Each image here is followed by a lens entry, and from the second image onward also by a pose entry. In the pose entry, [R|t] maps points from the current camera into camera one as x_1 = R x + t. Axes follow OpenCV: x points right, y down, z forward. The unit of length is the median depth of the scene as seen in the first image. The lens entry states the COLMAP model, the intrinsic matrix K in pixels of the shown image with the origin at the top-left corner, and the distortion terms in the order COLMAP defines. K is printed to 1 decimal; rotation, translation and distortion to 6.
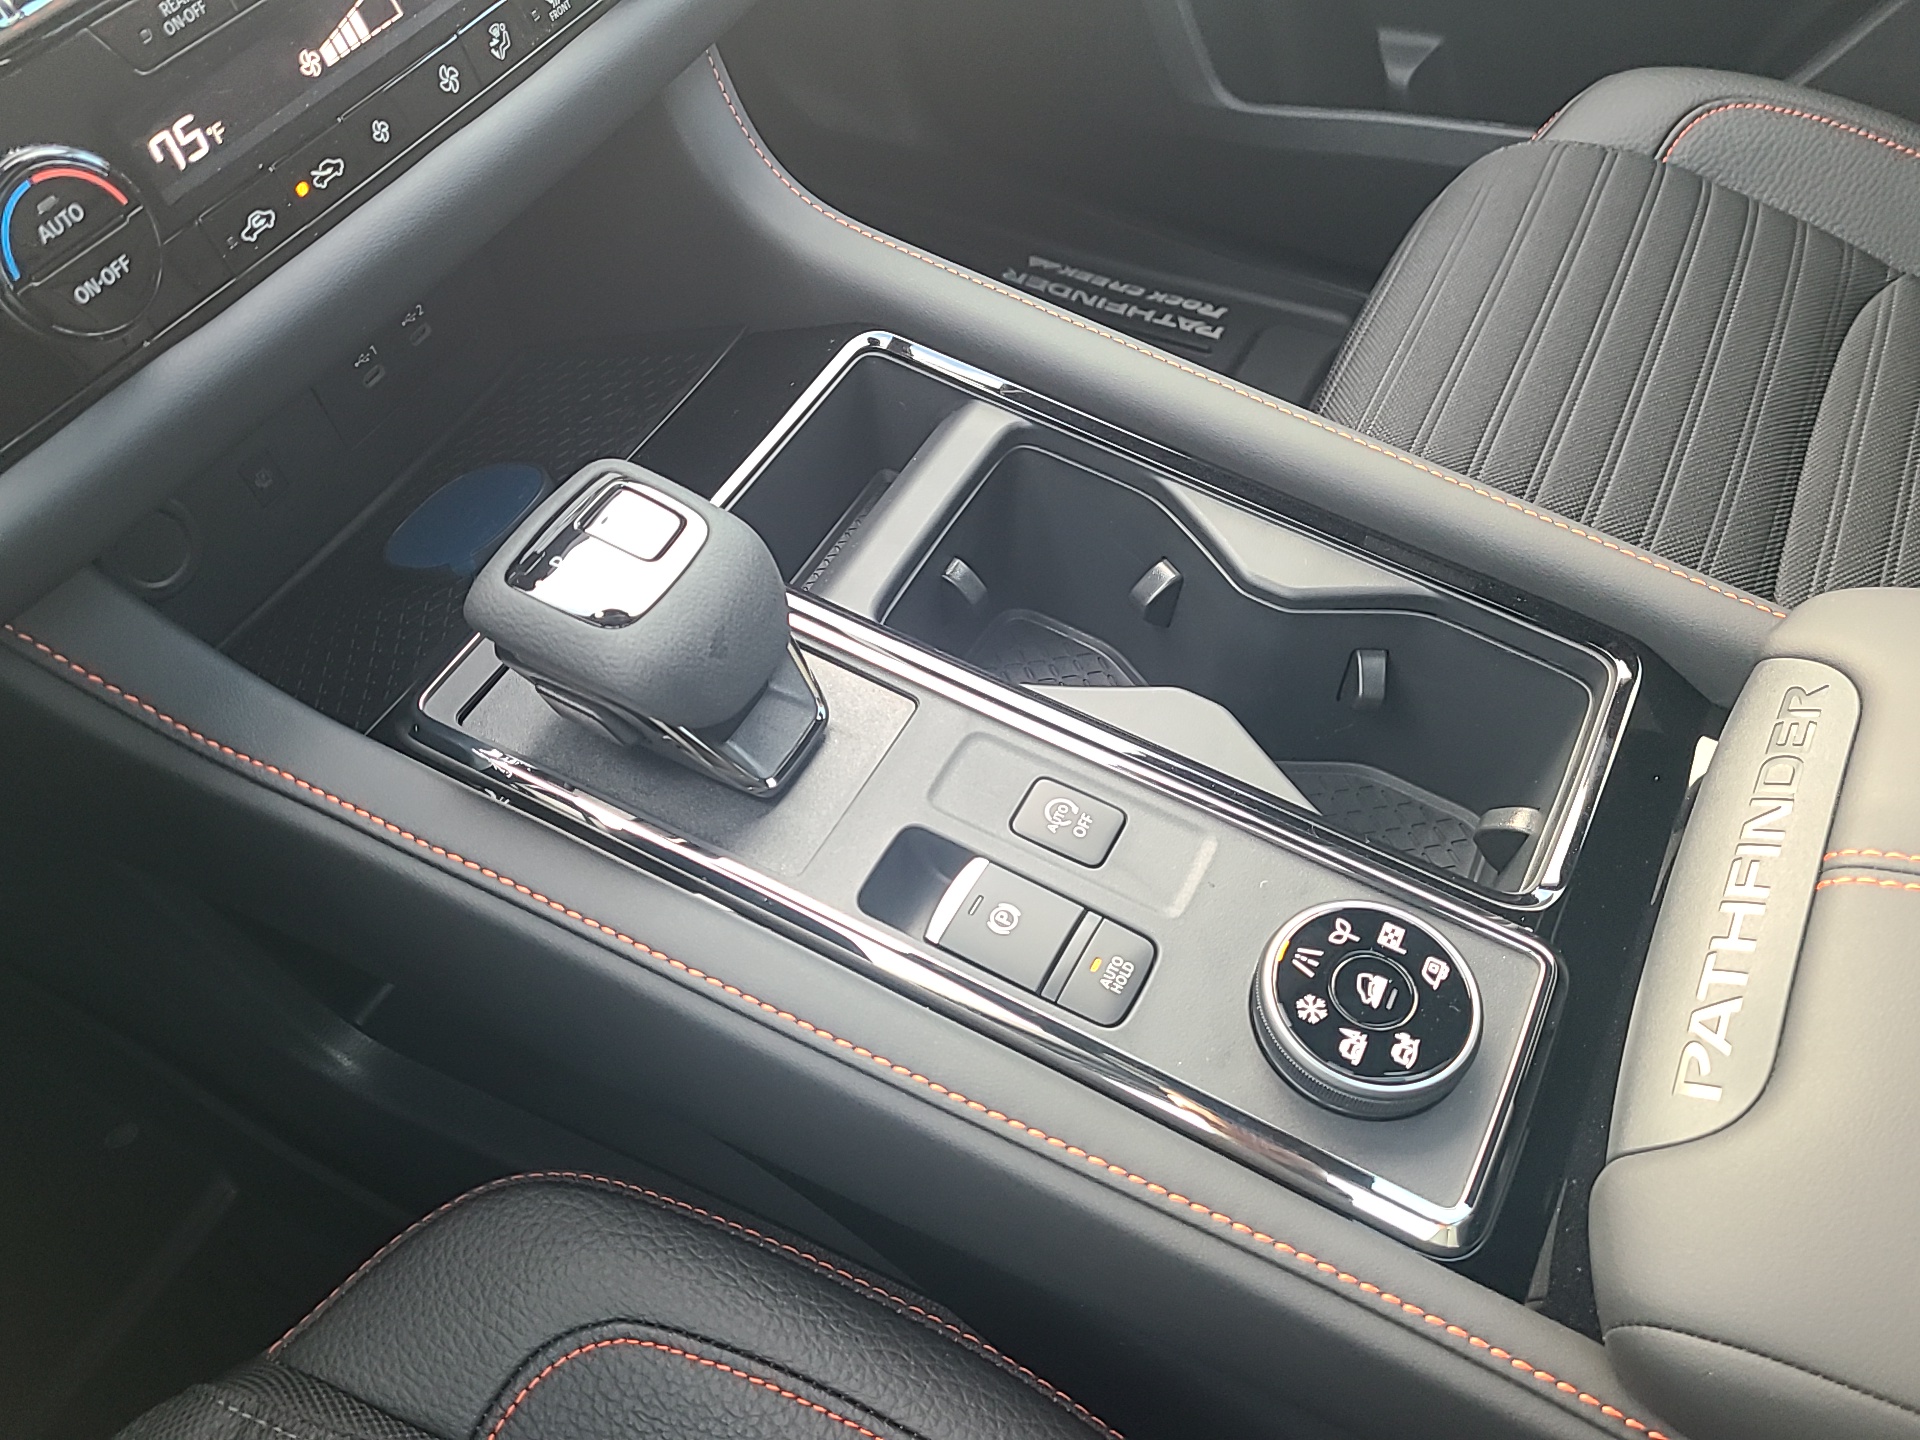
lens RADIAL K [[1571.3, 0, 940.4], [0, 1571.3, 731.4], [0, 0, 1]] dist [0.048250, -0.048864]
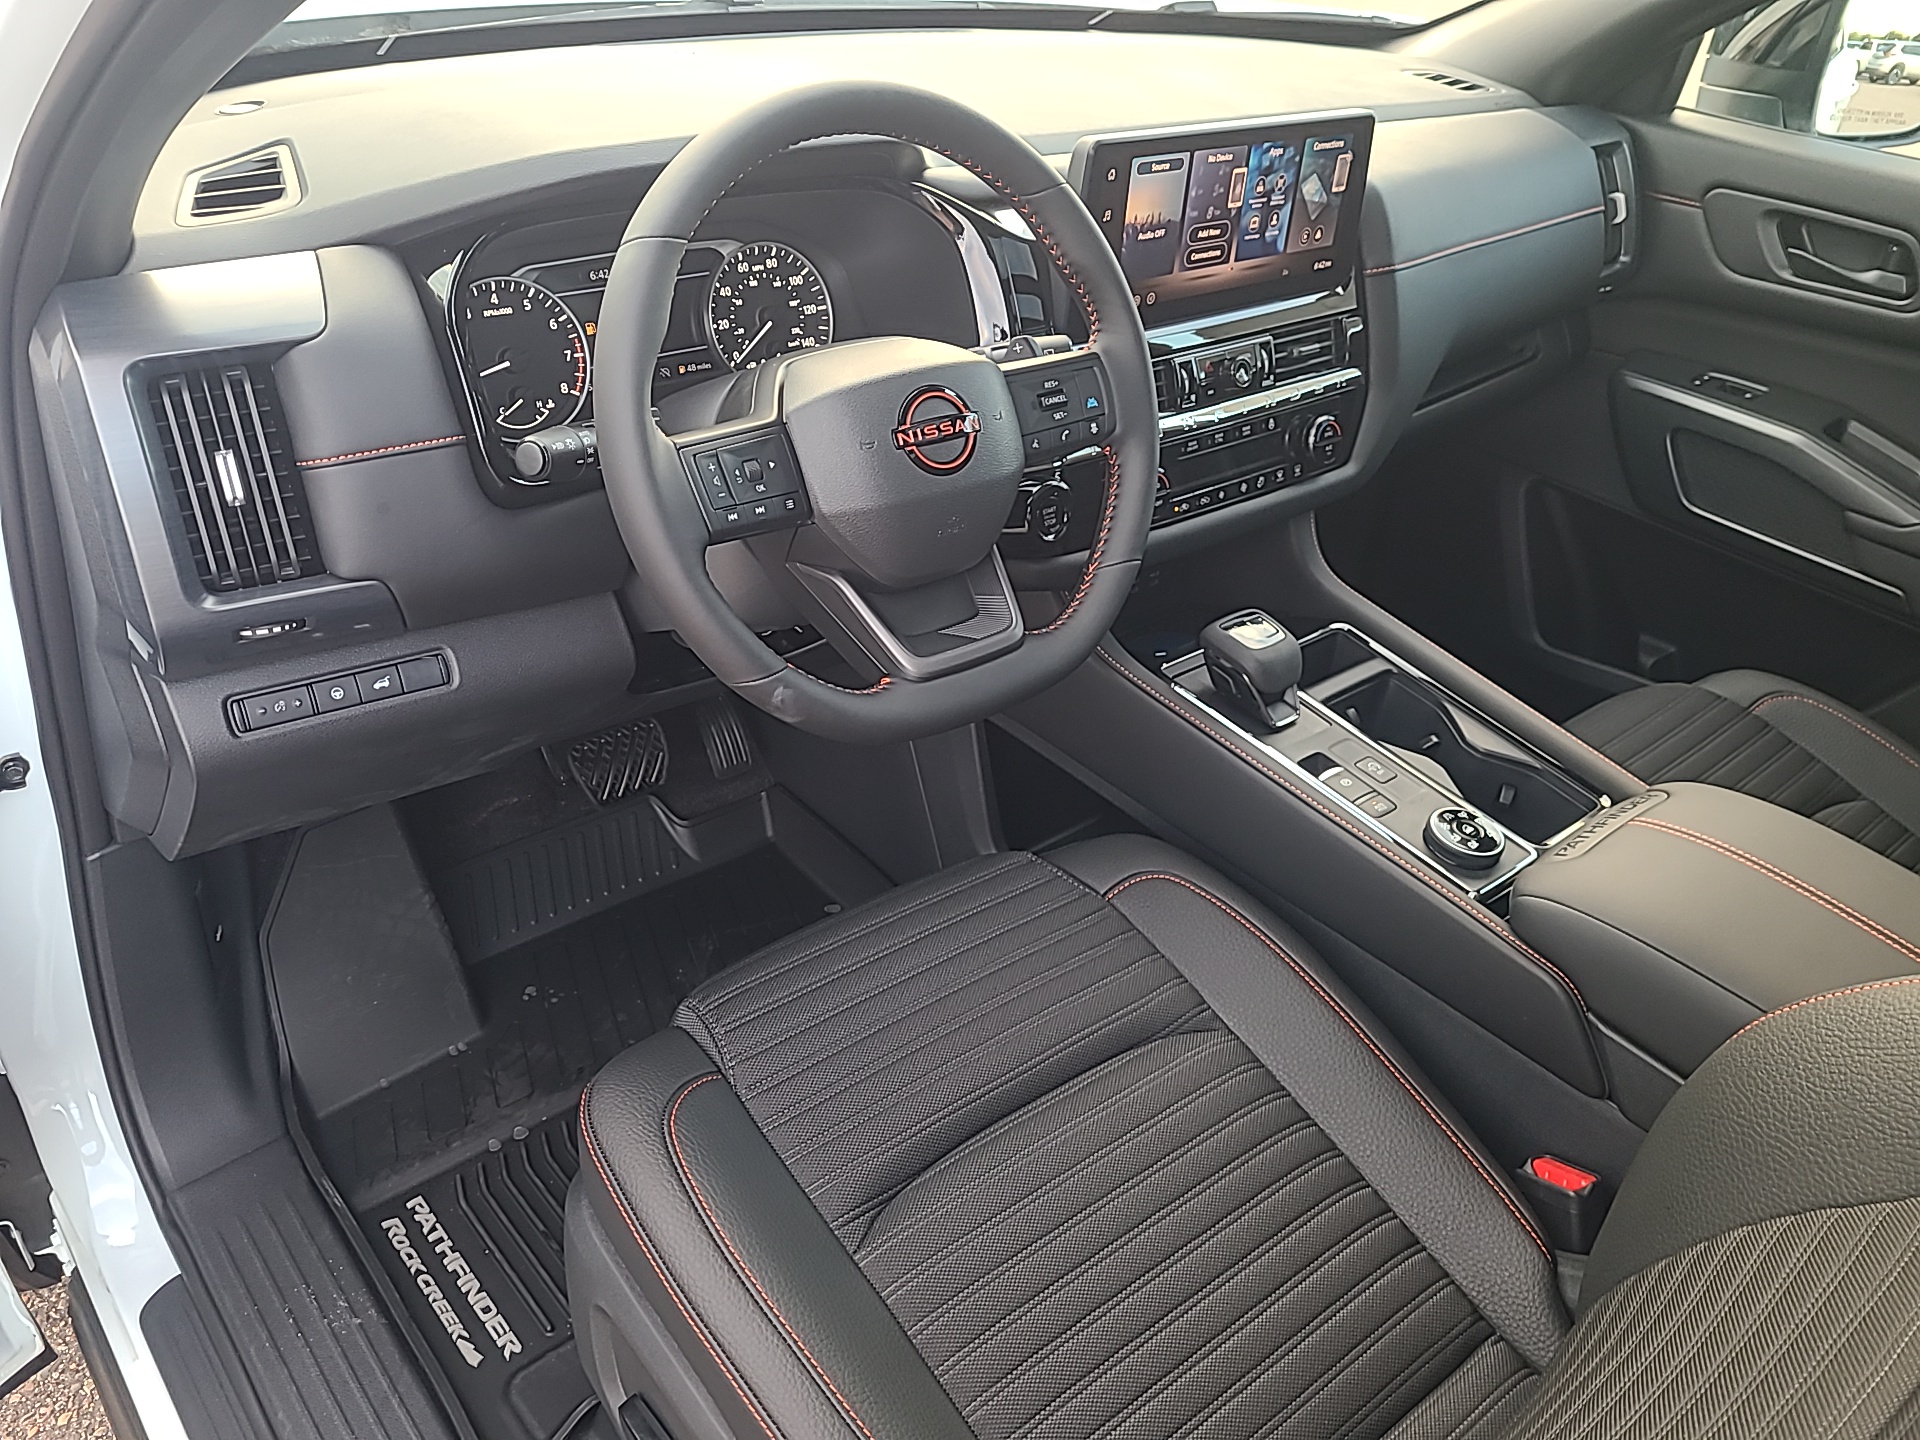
lens RADIAL K [[1538.1, 0, 960.0], [0, 1538.1, 720.0], [0, 0, 1]] dist [0.042327, -0.009016]
pose [[0.926509, 0.300495, -0.226461, -0.009612], [-0.358247, 0.888523, -0.286681, 1.042927], [0.115069, 0.346741, 0.930876, -1.686943]]
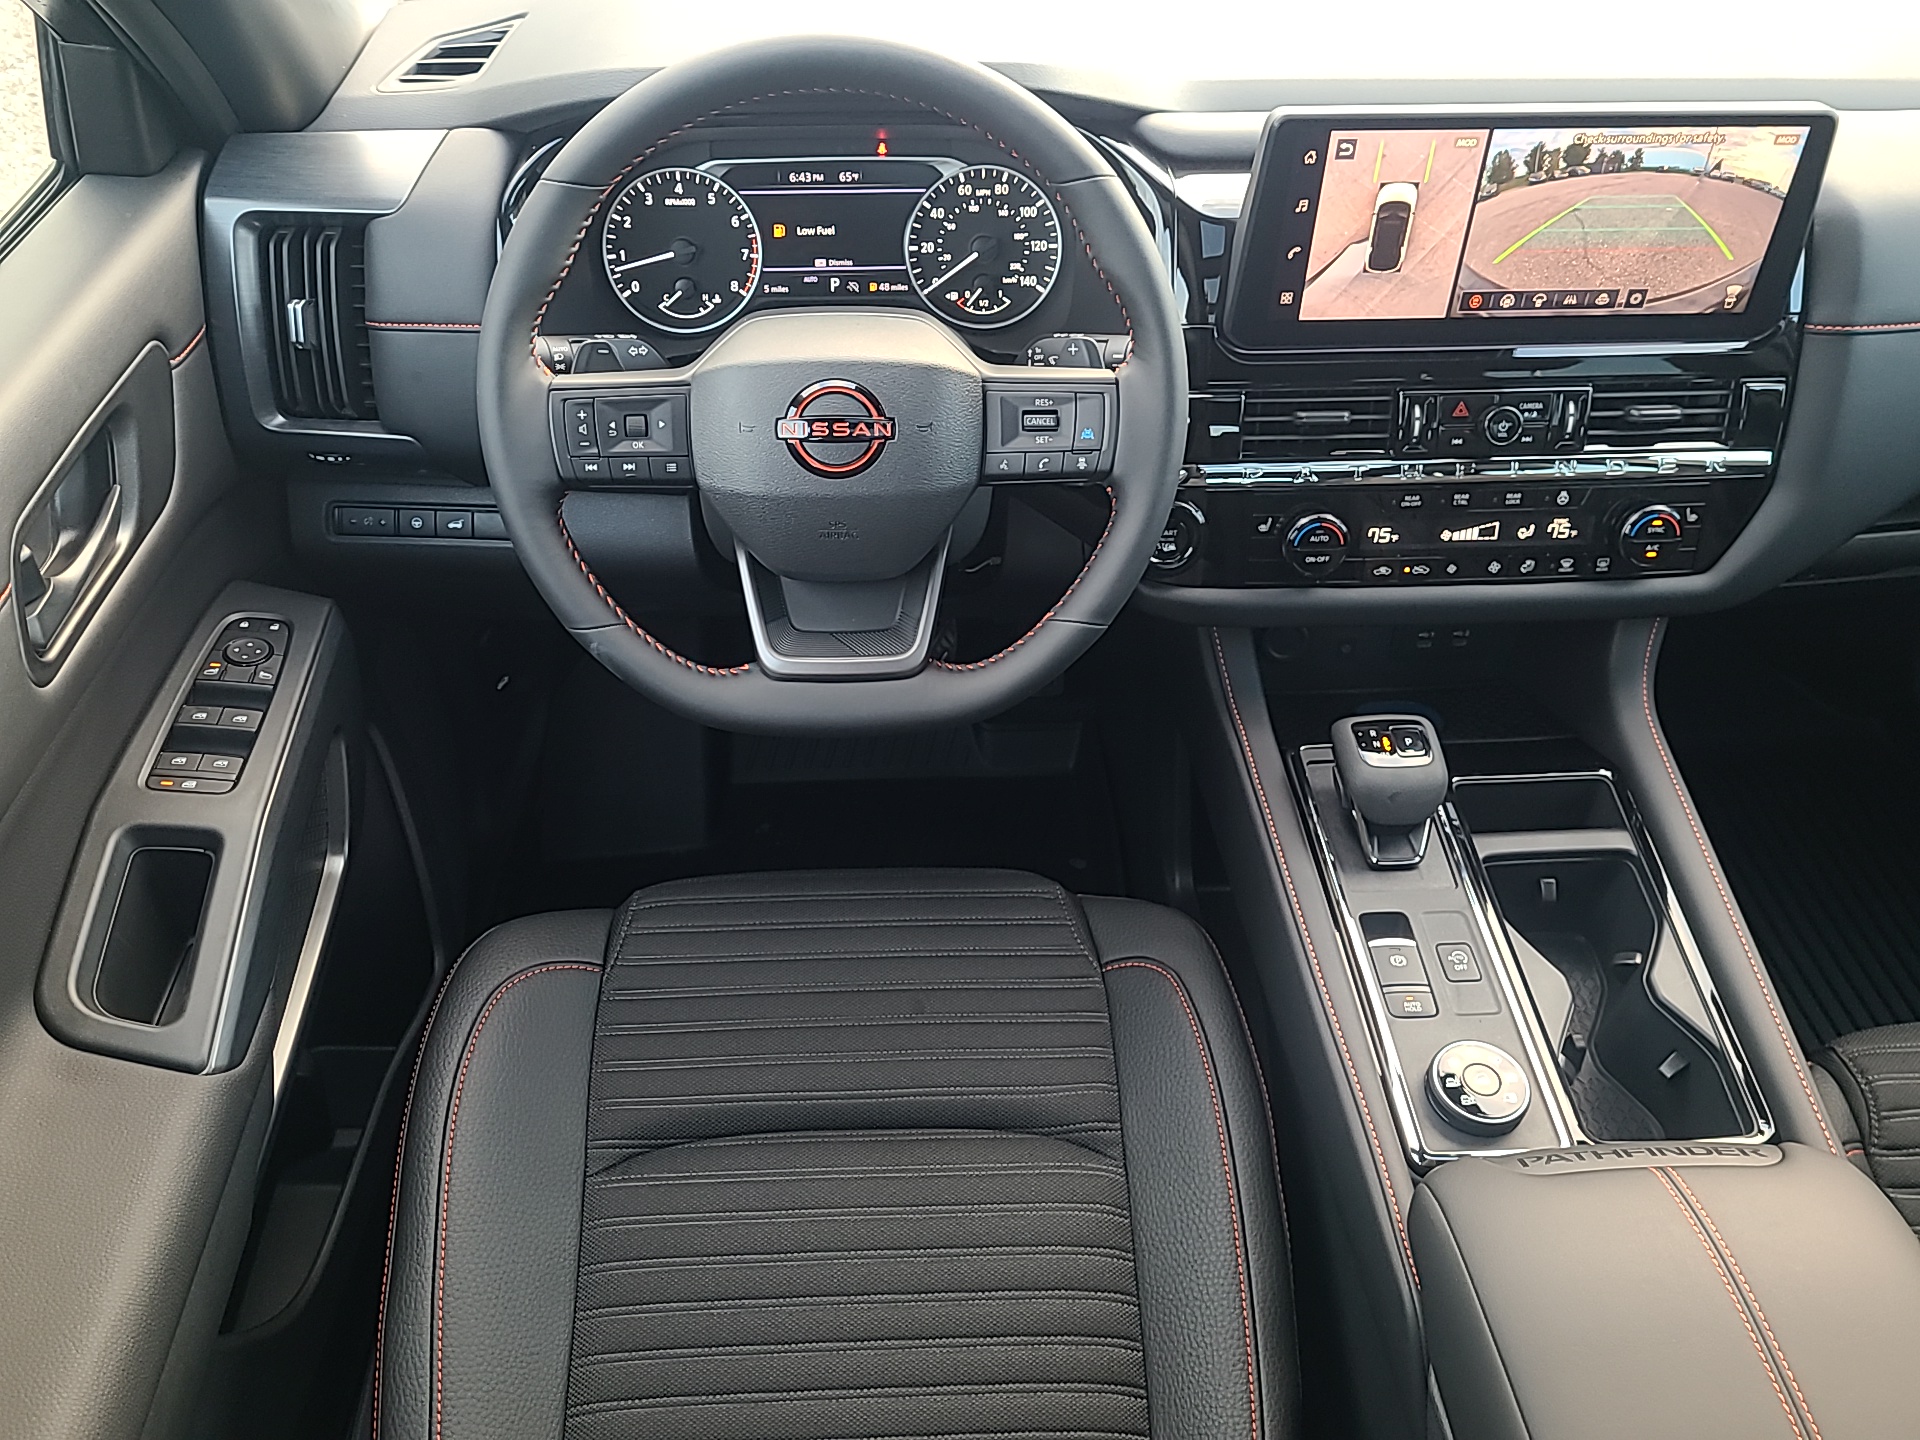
lens RADIAL K [[1571.3, 0, 940.4], [0, 1571.3, 731.4], [0, 0, 1]] dist [0.048250, -0.048864]
pose [[0.529616, 0.603826, -0.595735, 0.833622], [-0.686576, 0.717589, 0.116960, 0.065112], [0.498116, 0.347074, 0.794620, -1.252860]]
